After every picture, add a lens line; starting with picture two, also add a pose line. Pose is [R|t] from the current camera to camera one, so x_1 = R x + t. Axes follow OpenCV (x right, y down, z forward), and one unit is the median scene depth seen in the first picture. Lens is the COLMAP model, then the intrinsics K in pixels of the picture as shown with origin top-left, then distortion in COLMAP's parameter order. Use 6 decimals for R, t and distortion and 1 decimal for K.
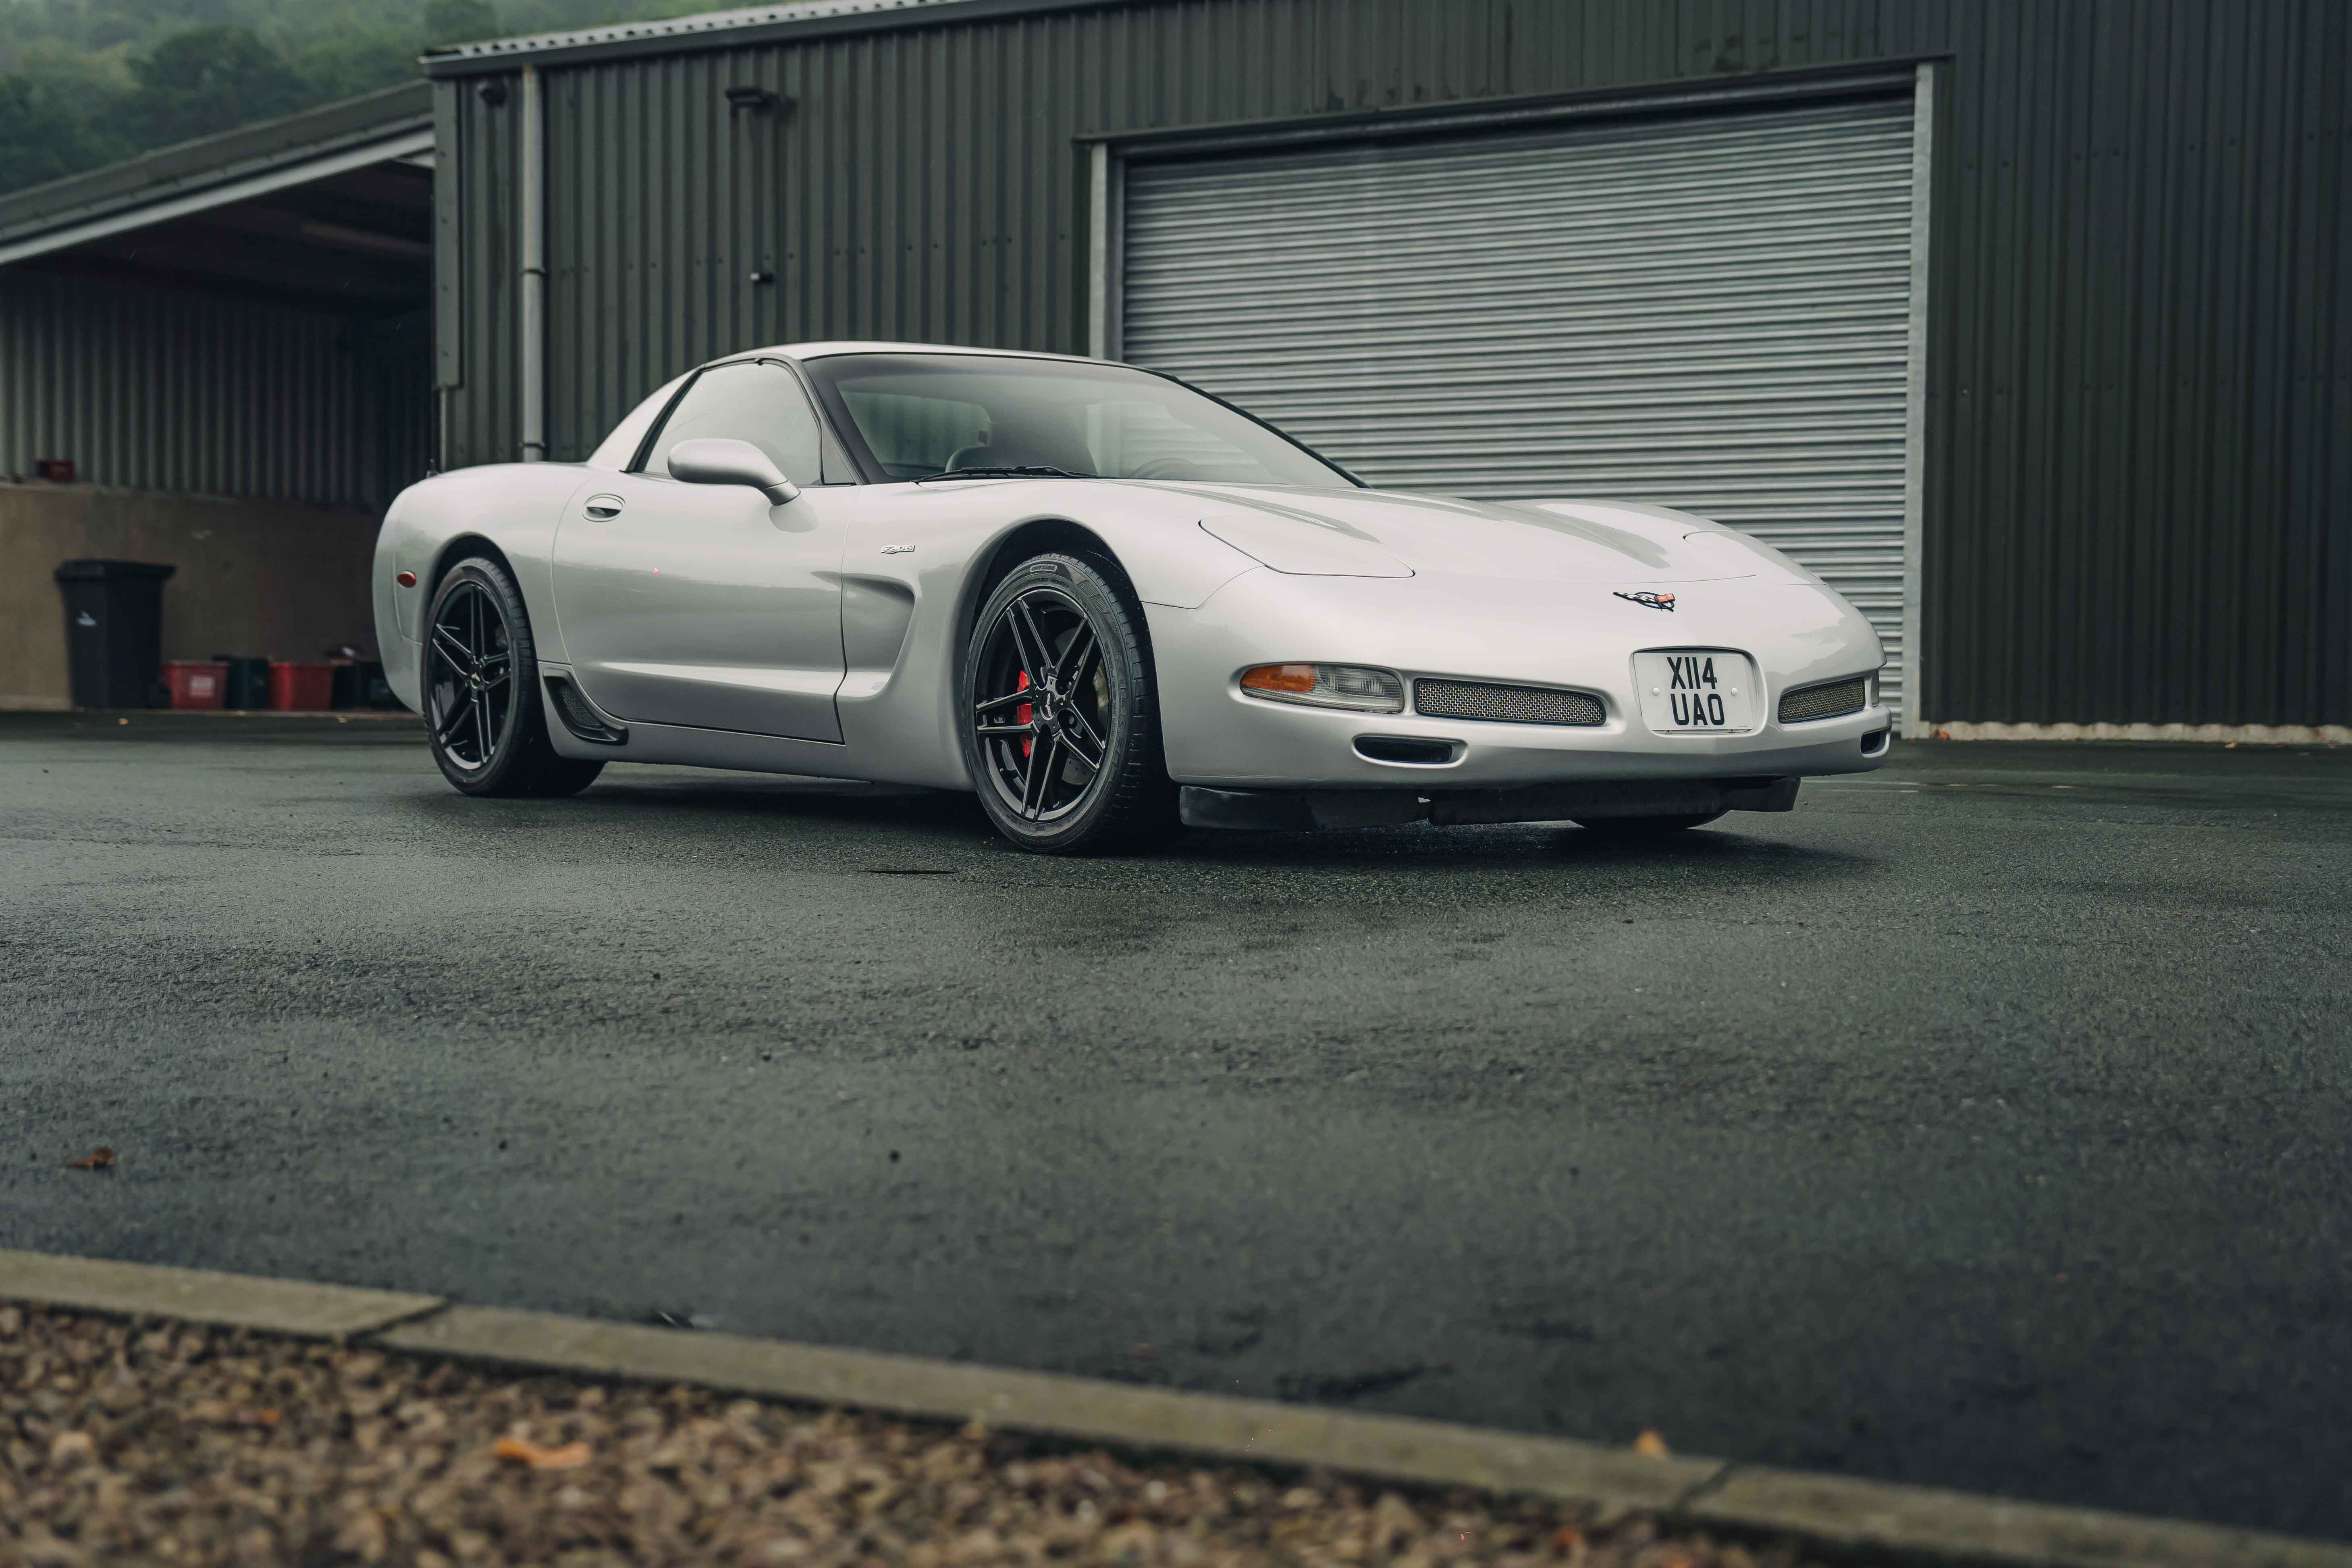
lens RADIAL K [[3377.9, 0, 1243.1], [0, 3377.9, 785.3], [0, 0, 1]] dist [0.026411, 0.934626]
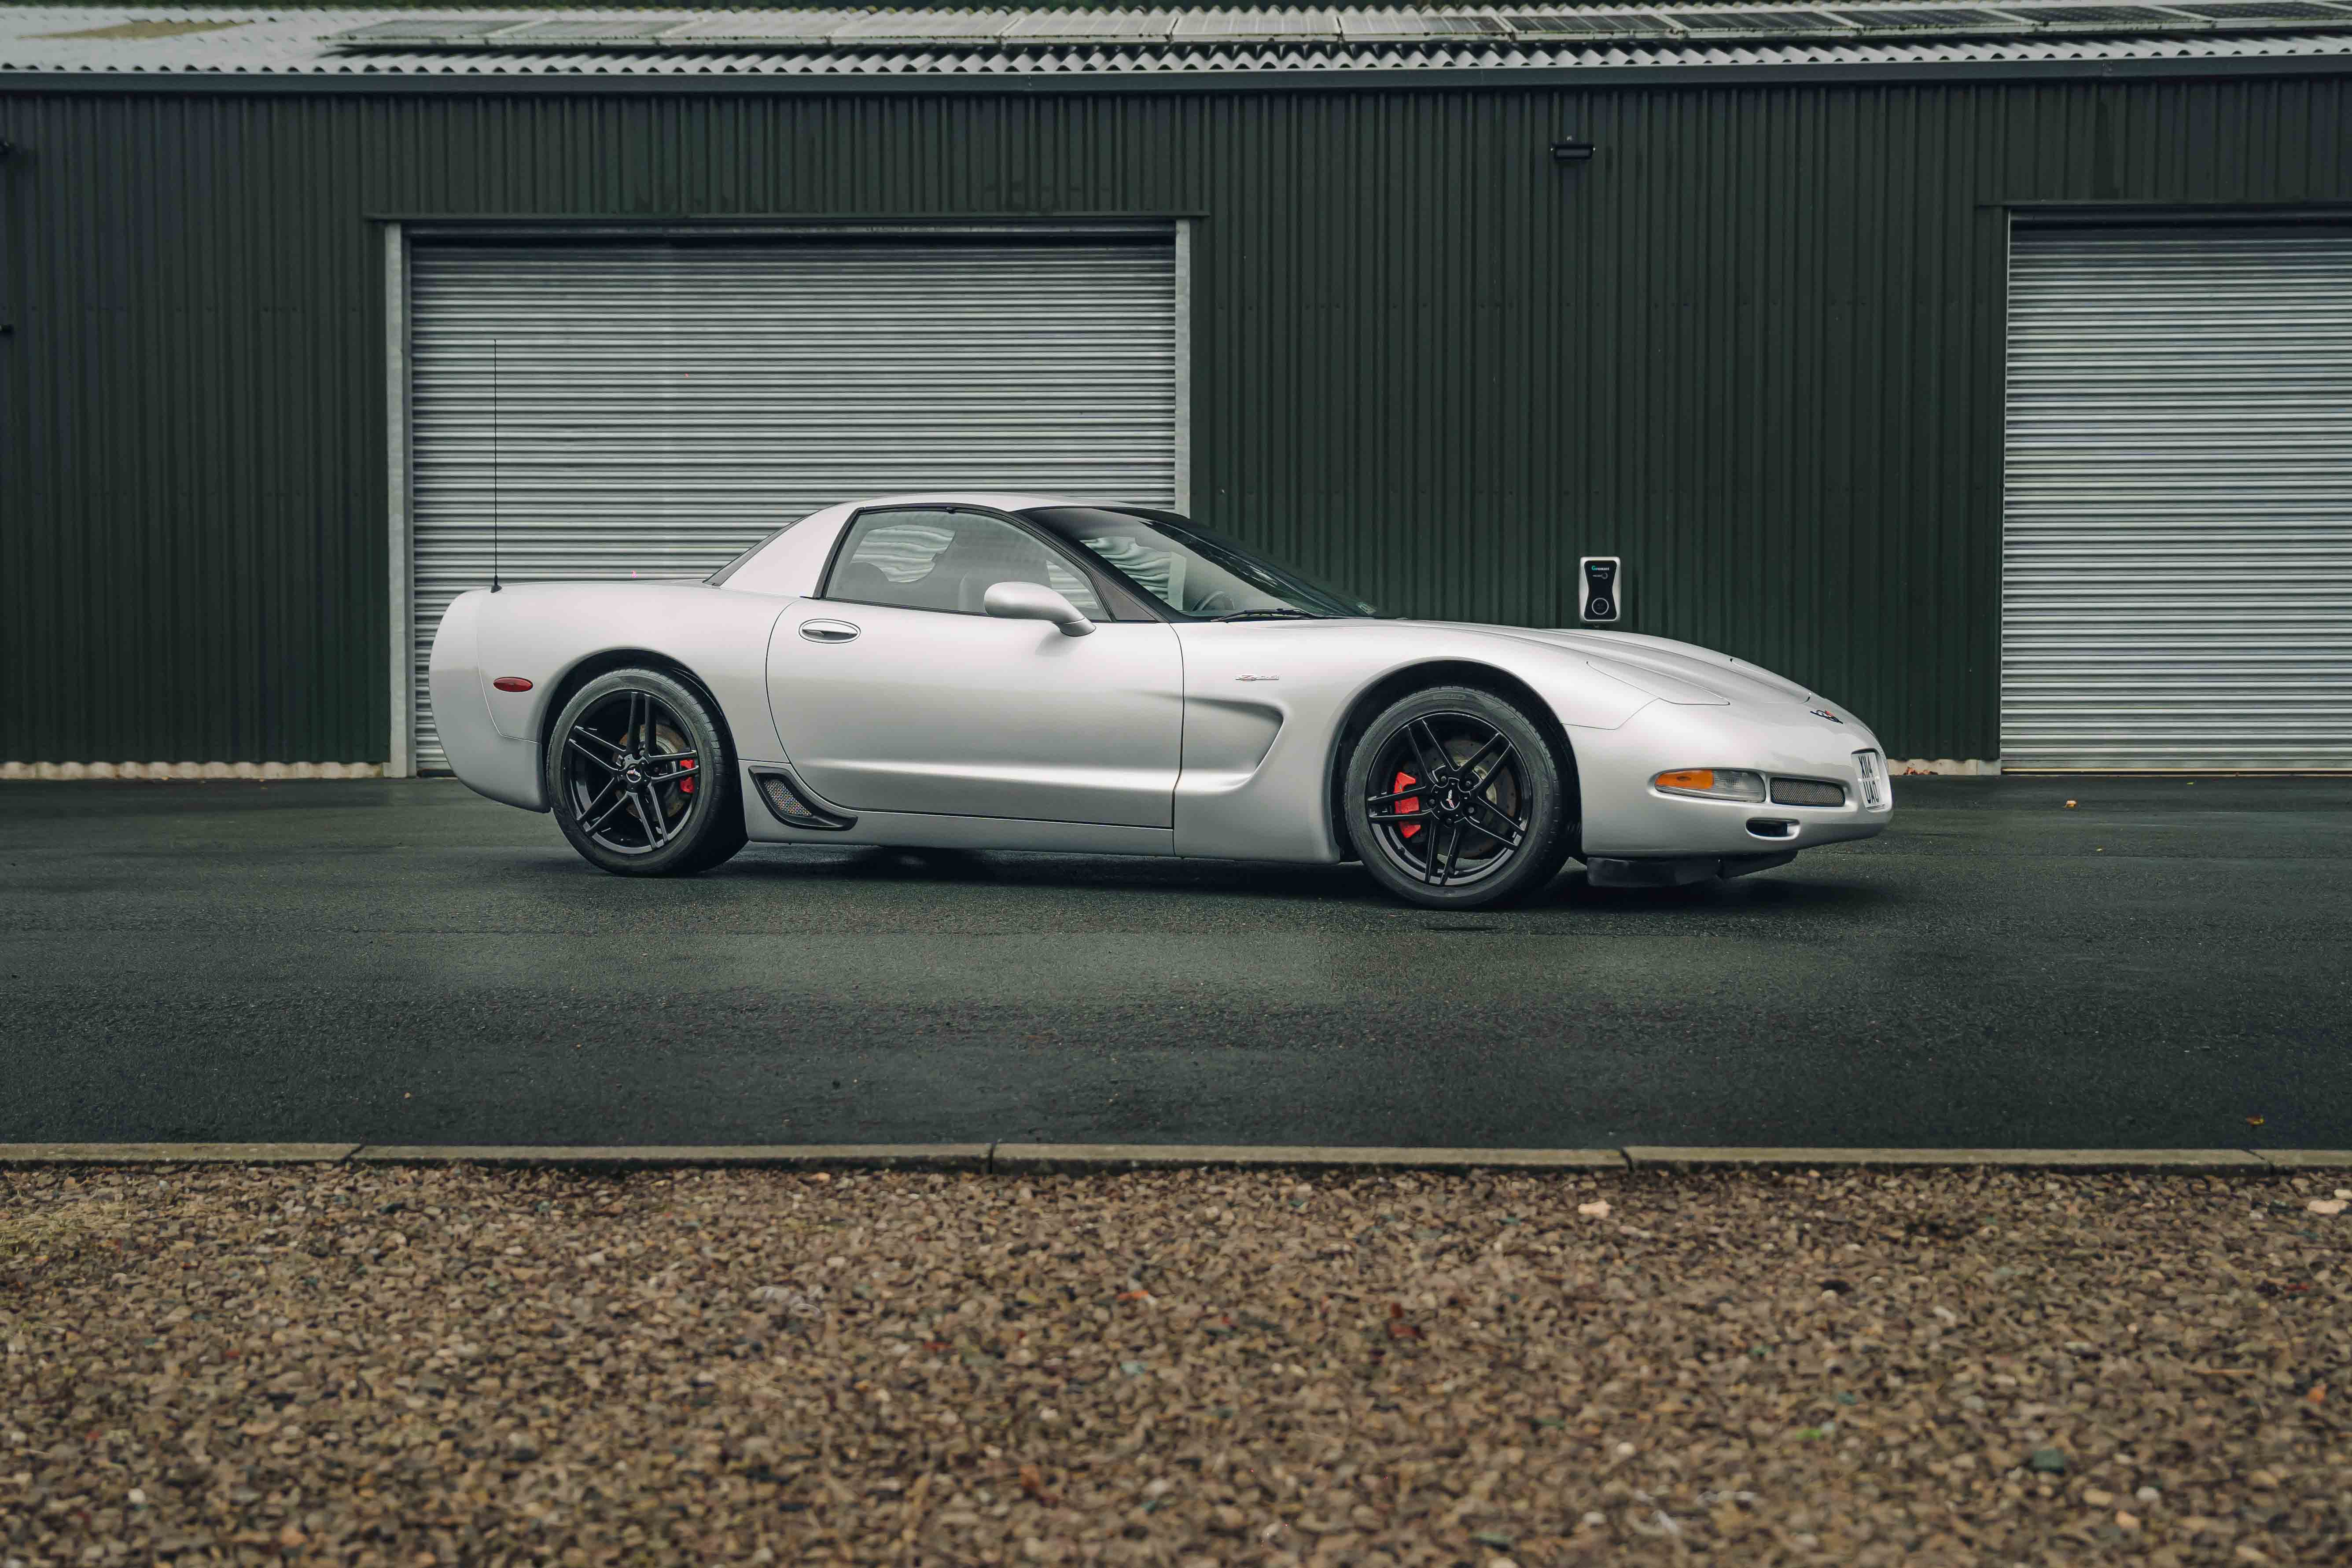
lens RADIAL K [[3378.0, 0, 1243.1], [0, 3378.0, 785.3], [0, 0, 1]] dist [0.026411, 0.934626]
pose [[0.865331, -0.026207, 0.500515, -0.619292], [0.023745, 0.999654, 0.011291, -0.035812], [-0.500638, 0.002114, 0.865654, -0.092322]]
